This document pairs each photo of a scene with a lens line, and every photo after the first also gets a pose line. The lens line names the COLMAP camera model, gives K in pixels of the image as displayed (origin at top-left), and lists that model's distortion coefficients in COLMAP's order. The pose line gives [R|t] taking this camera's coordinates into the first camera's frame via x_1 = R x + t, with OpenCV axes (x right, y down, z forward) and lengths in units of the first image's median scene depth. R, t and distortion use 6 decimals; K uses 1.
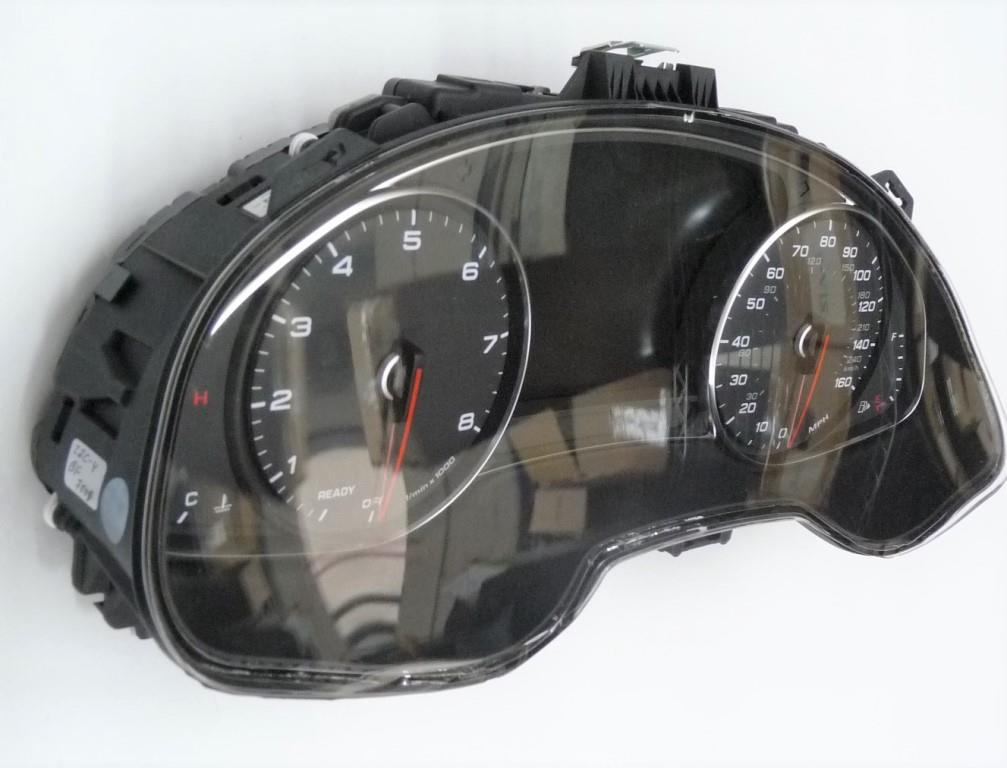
lens RADIAL K [[1290.2, 0, 503.5], [0, 1290.2, 384.0], [0, 0, 1]] dist [-0.091627, 0.007365]
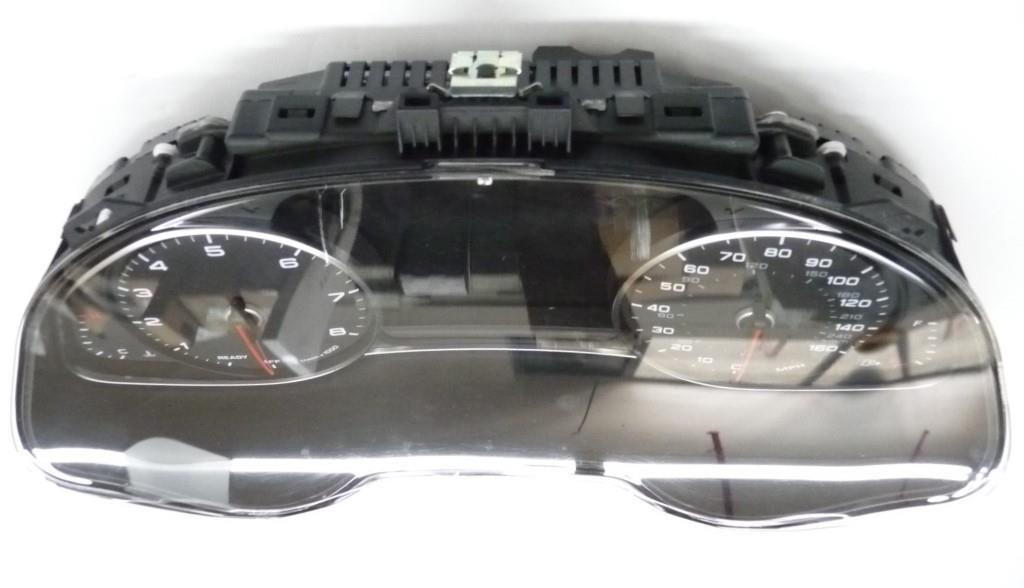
lens RADIAL K [[874.2, 0, 493.1], [0, 874.2, 337.2], [0, 0, 1]] dist [-0.037355, 0.001846]
pose [[0.709822, 0.468723, -0.525787, 0.634465], [-0.044476, 0.774787, 0.630656, -0.612076], [0.702976, -0.424269, 0.570807, 0.653260]]
